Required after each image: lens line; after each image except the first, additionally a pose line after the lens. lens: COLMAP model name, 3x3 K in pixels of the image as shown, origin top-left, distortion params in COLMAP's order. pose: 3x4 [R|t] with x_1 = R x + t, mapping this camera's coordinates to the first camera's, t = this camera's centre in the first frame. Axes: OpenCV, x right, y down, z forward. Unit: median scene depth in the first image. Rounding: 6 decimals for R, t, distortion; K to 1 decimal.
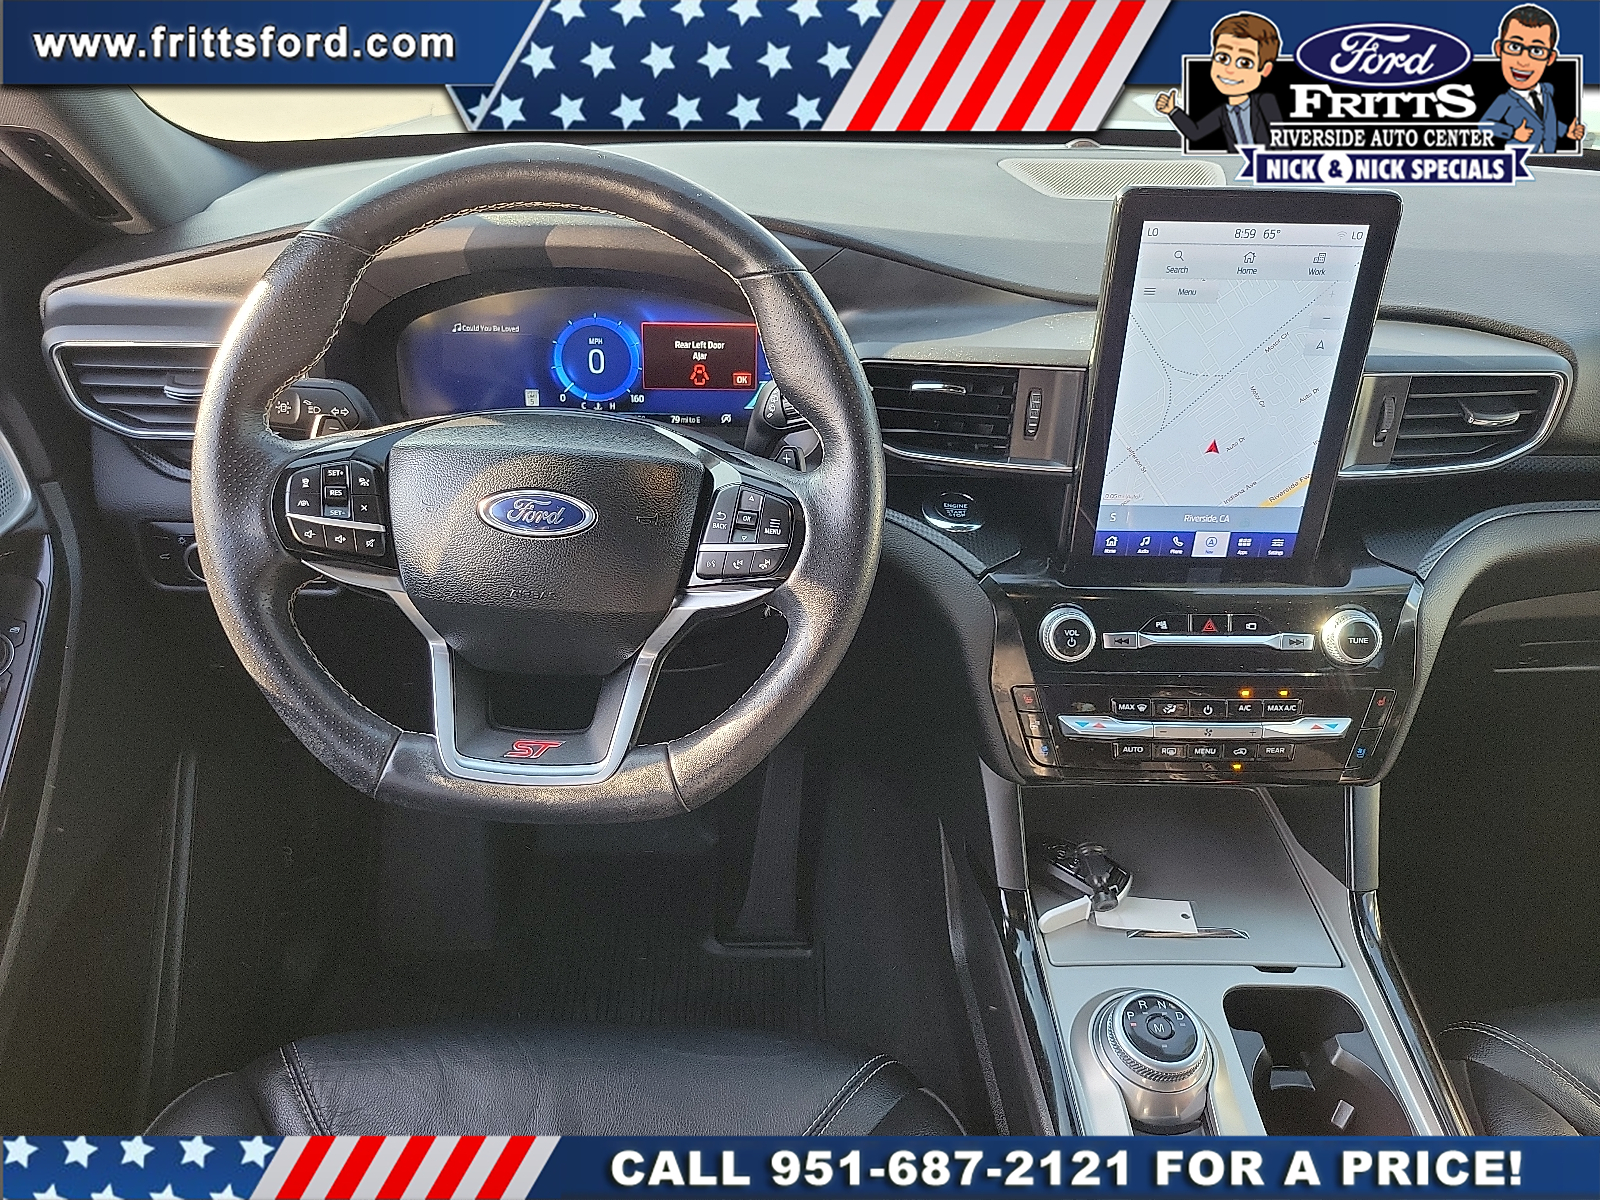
lens RADIAL K [[1236.6, 0, 774.8], [0, 1236.6, 605.3], [0, 0, 1]] dist [0.046720, -0.002708]
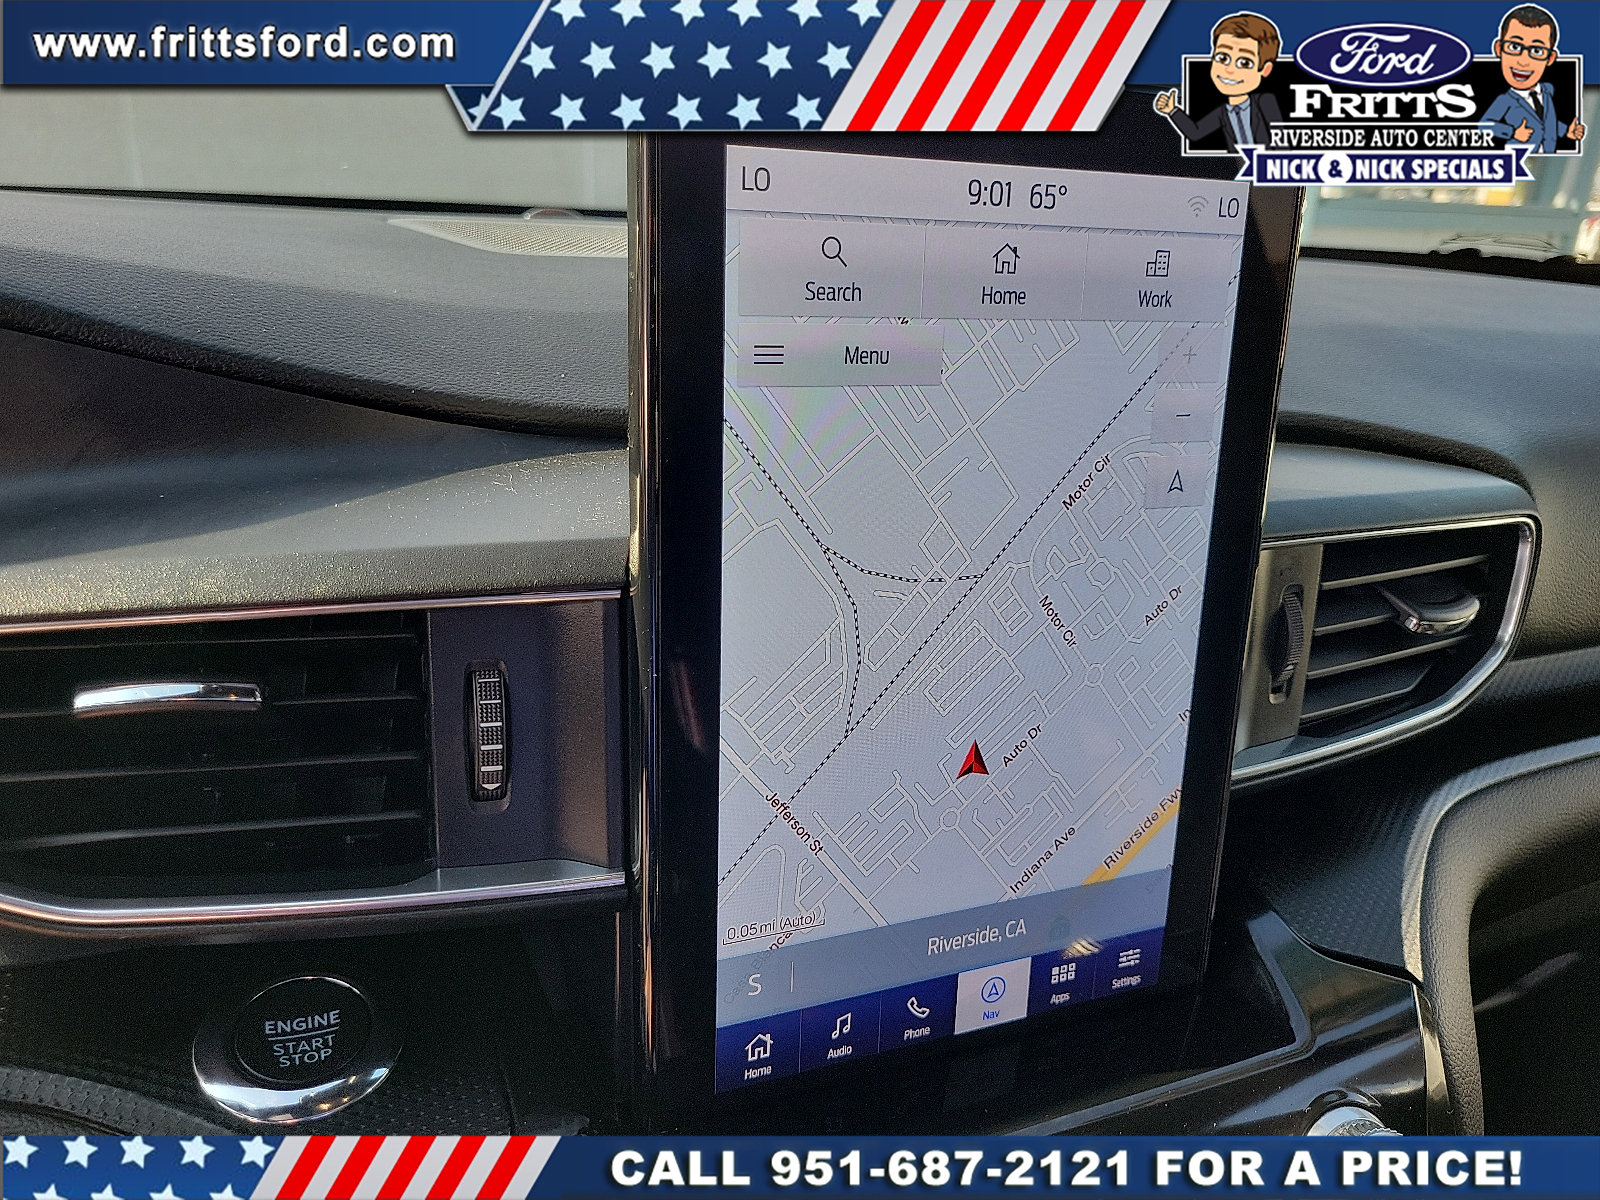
lens RADIAL K [[1236.6, 0, 774.8], [0, 1236.6, 605.3], [0, 0, 1]] dist [0.046720, -0.002708]
pose [[0.925694, -0.099999, 0.364817, 0.159484], [0.164533, 0.974858, -0.150272, -0.124471], [-0.340618, 0.199130, 0.918873, 0.651795]]
